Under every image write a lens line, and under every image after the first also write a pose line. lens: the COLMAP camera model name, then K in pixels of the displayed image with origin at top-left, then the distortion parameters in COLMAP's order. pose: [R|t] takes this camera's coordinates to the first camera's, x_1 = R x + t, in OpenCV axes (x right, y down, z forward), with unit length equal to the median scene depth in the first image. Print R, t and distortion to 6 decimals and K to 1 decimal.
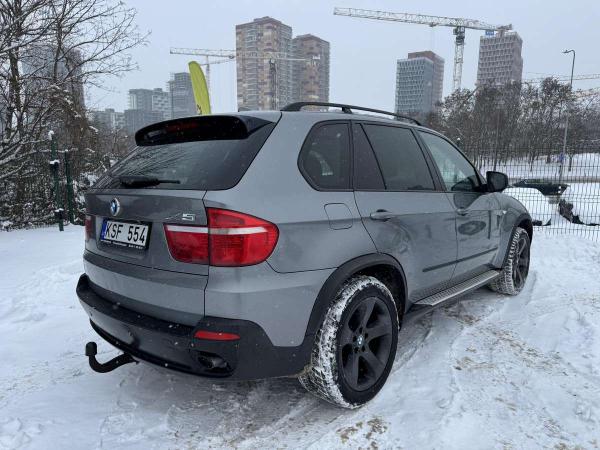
lens RADIAL K [[431.3, 0, 302.1], [0, 431.3, 225.9], [0, 0, 1]] dist [0.038593, -0.050702]
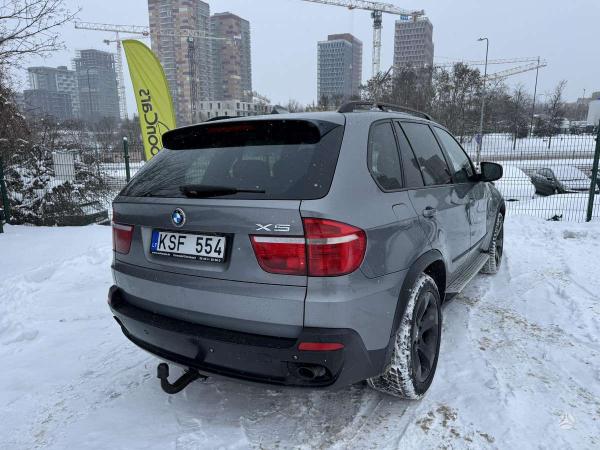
lens RADIAL K [[431.3, 0, 305.9], [0, 431.3, 224.7], [0, 0, 1]] dist [0.038593, -0.050702]
pose [[0.983399, -0.047379, 0.175162, -0.088922], [0.040770, 0.998321, 0.041141, -0.015344], [-0.176817, -0.033317, 0.983680, 0.008646]]
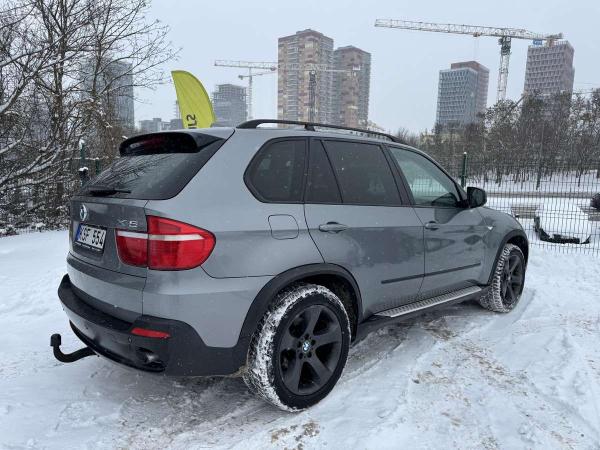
lens RADIAL K [[431.3, 0, 297.0], [0, 431.3, 222.1], [0, 0, 1]] dist [0.038593, -0.050702]
pose [[0.994810, 0.028376, -0.097716, 0.061380], [-0.031331, 0.999093, -0.028831, -0.001460], [0.096809, 0.031743, 0.994797, -0.014778]]
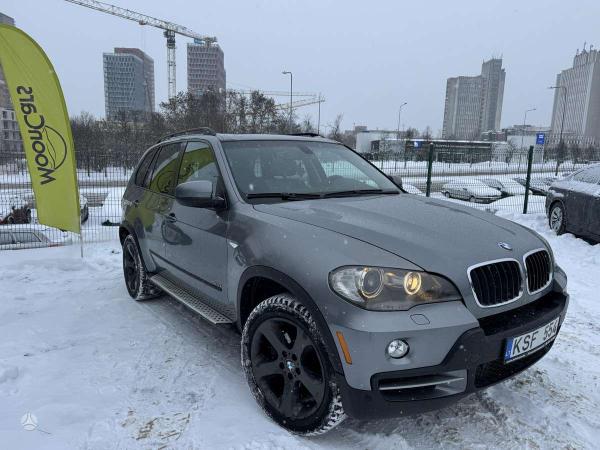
lens RADIAL K [[431.3, 0, 307.0], [0, 431.3, 225.3], [0, 0, 1]] dist [0.038593, -0.050702]
pose [[0.799732, -0.075592, 0.595579, -0.273795], [0.077668, 0.996732, 0.022215, -0.010855], [-0.595312, 0.028491, 0.802989, 0.054933]]
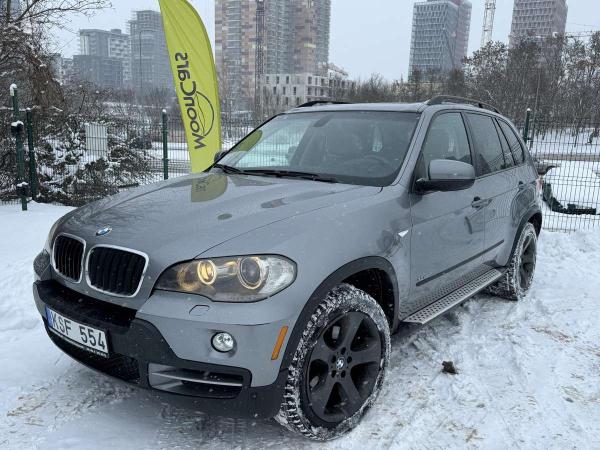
lens RADIAL K [[523.8, 0, 300.2], [0, 523.8, 230.2], [0, 0, 1]] dist [0.050374, -0.073267]
pose [[0.999522, 0.023621, 0.019927, -0.059023], [-0.024546, 0.998568, 0.047533, -0.009802], [-0.018776, -0.048000, 0.998671, 0.010034]]
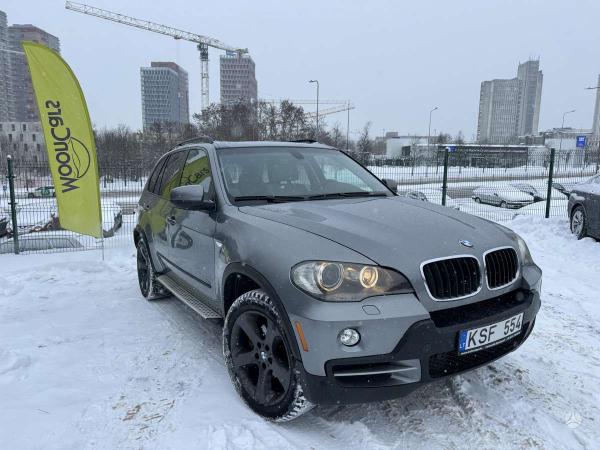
lens RADIAL K [[431.3, 0, 305.0], [0, 431.3, 225.4], [0, 0, 1]] dist [0.038593, -0.050702]
pose [[0.842888, -0.069086, 0.533635, -0.255129], [0.081908, 0.996640, -0.000349, -0.003586], [-0.531818, 0.044003, 0.845715, 0.022175]]
